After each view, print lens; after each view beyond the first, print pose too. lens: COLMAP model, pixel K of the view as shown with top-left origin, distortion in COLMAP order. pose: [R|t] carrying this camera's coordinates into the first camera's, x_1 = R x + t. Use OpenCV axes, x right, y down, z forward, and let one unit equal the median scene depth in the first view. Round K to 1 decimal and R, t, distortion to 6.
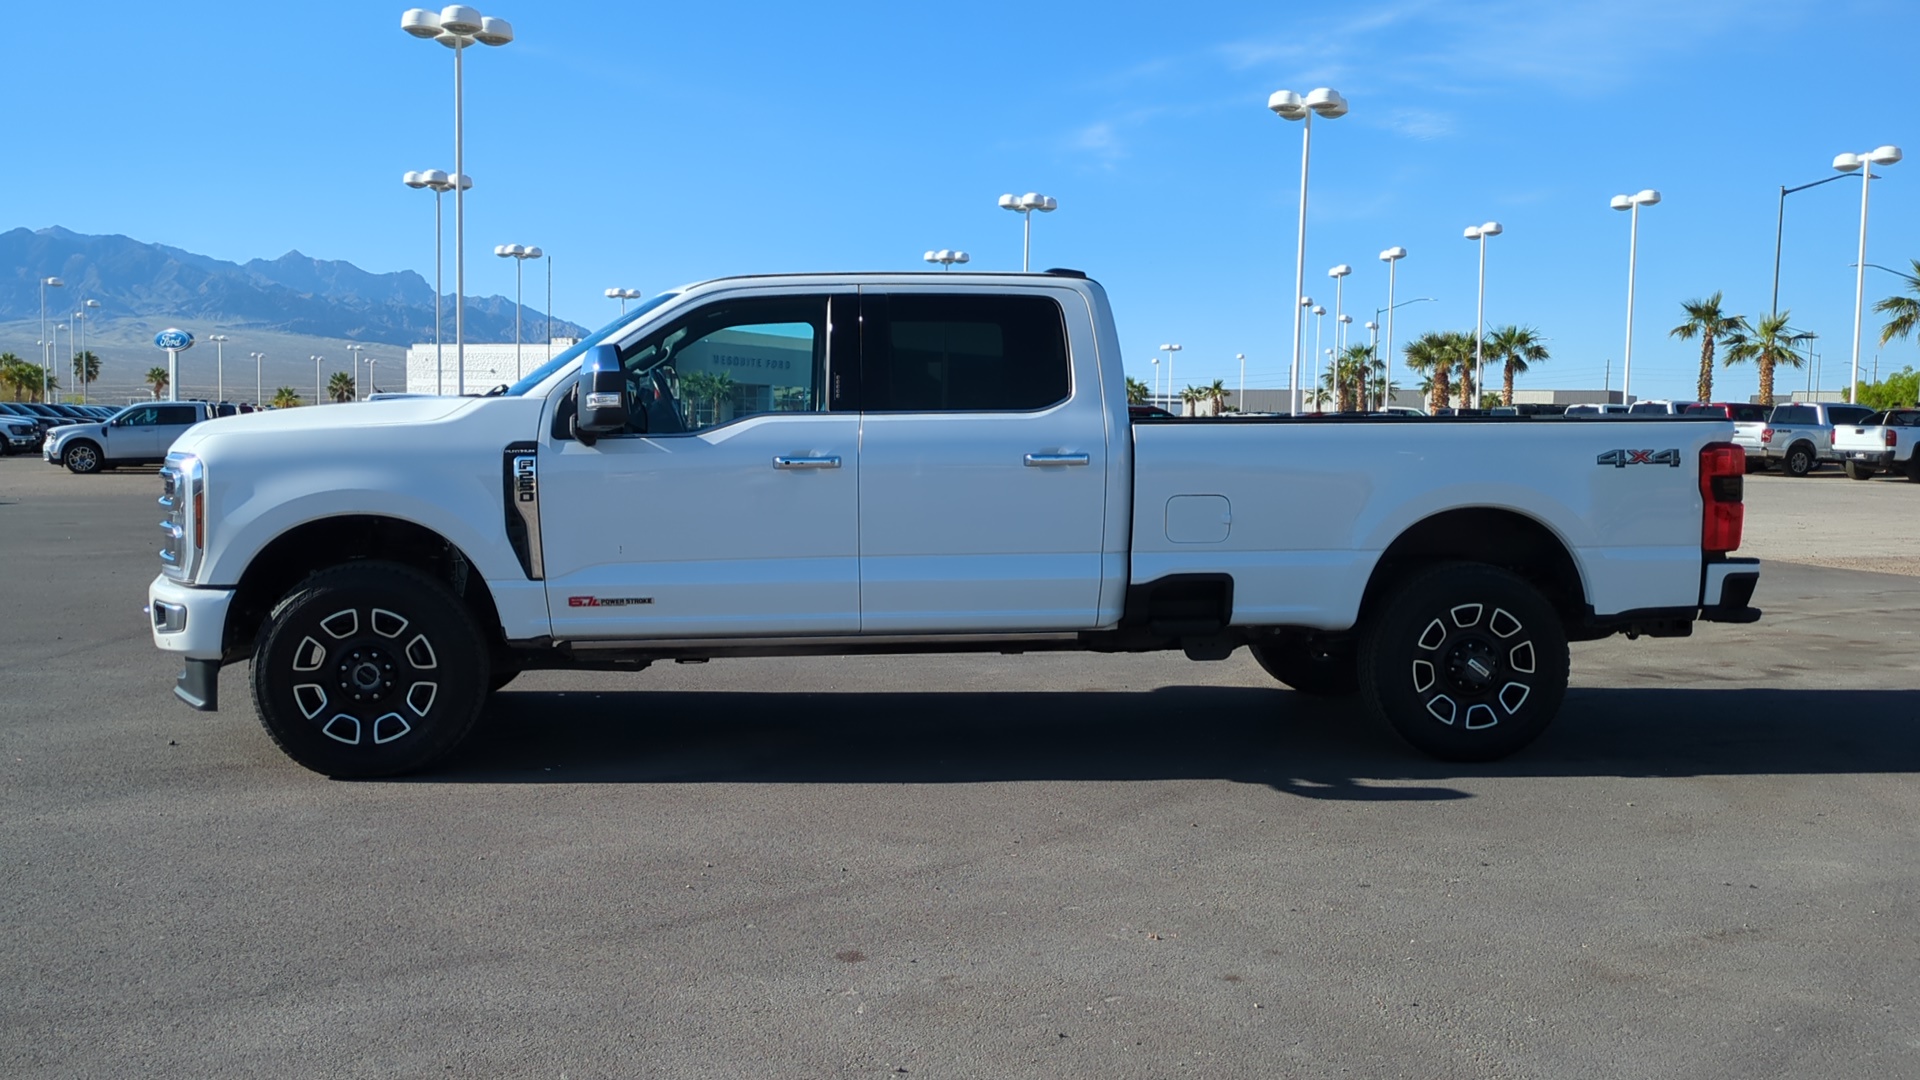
lens RADIAL K [[1670.8, 0, 955.1], [0, 1670.8, 538.4], [0, 0, 1]] dist [0.063642, -0.056591]
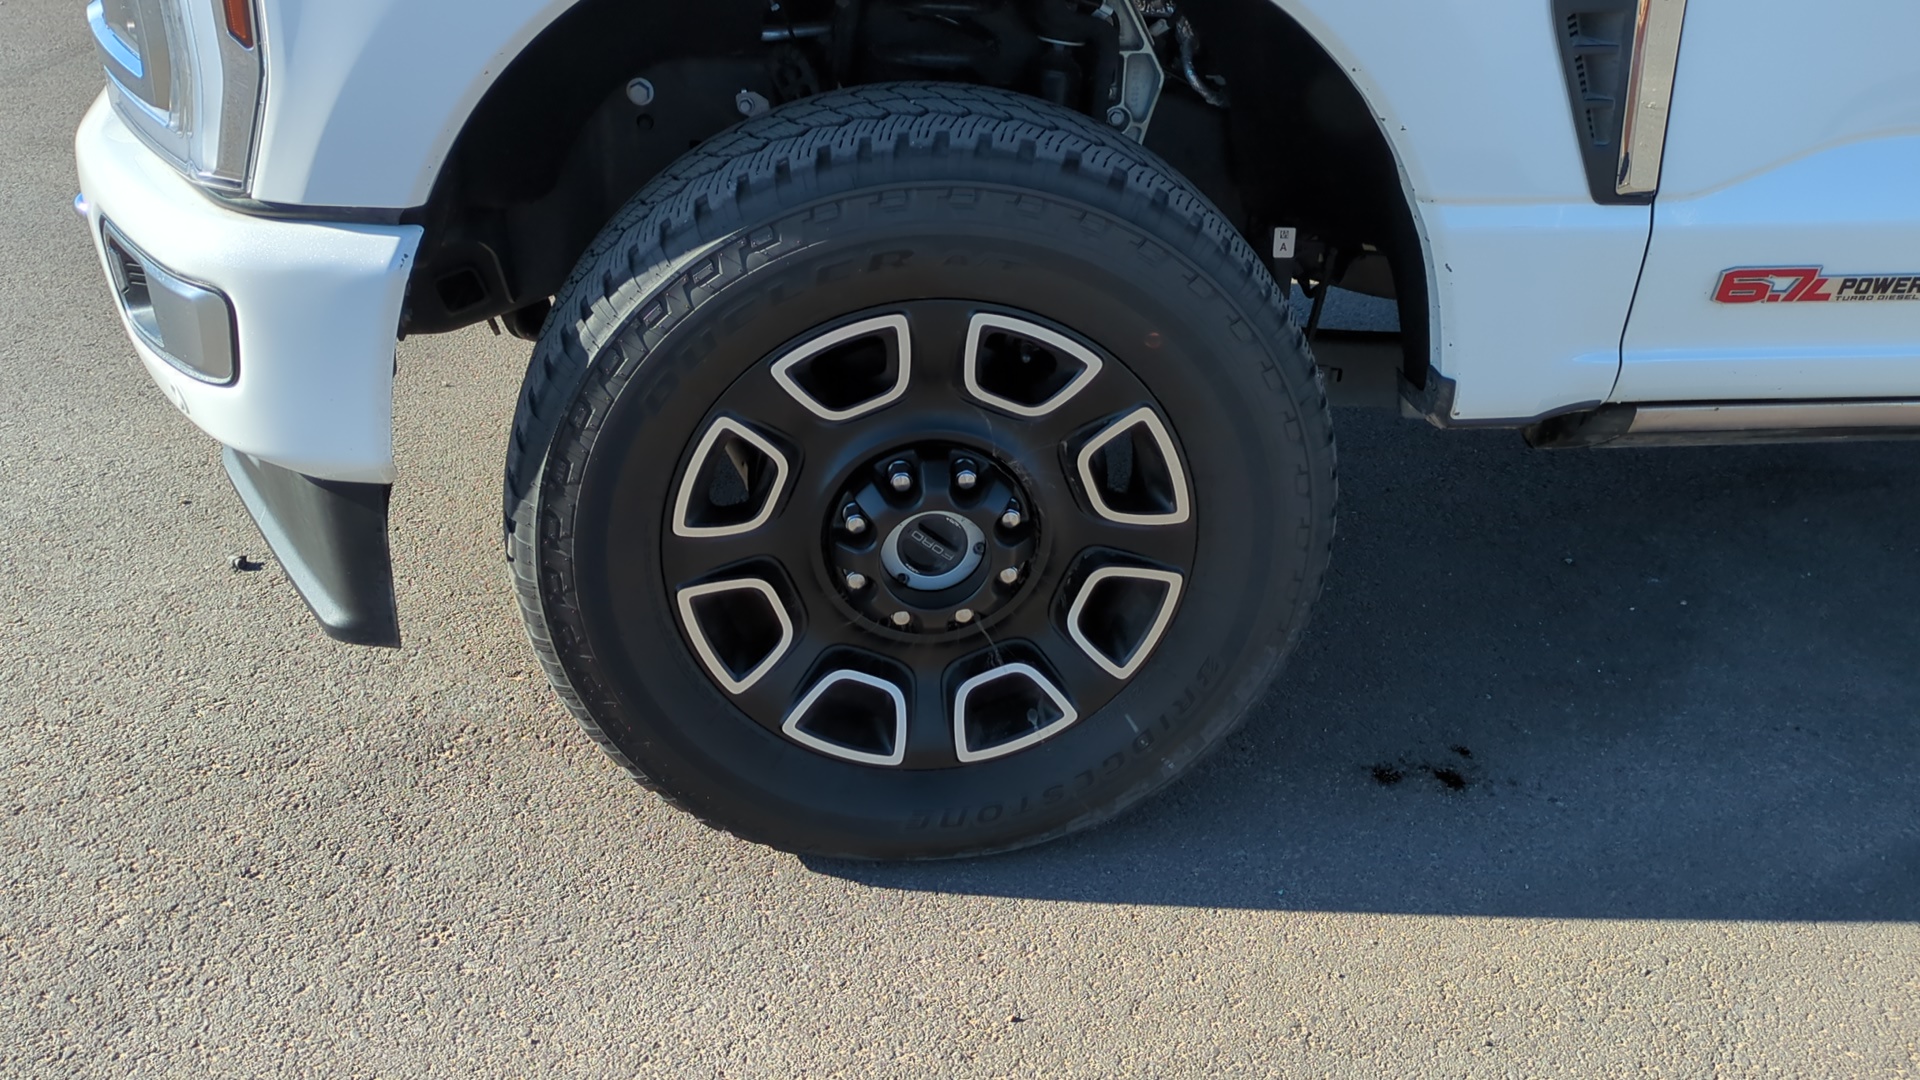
lens RADIAL K [[1670.8, 0, 956.6], [0, 1670.8, 551.9], [0, 0, 1]] dist [0.063642, -0.056591]
pose [[0.999548, 0.028472, -0.009683, -0.343613], [-0.022060, 0.912988, 0.407390, -0.026572], [0.020440, -0.406992, 0.913203, 0.756421]]
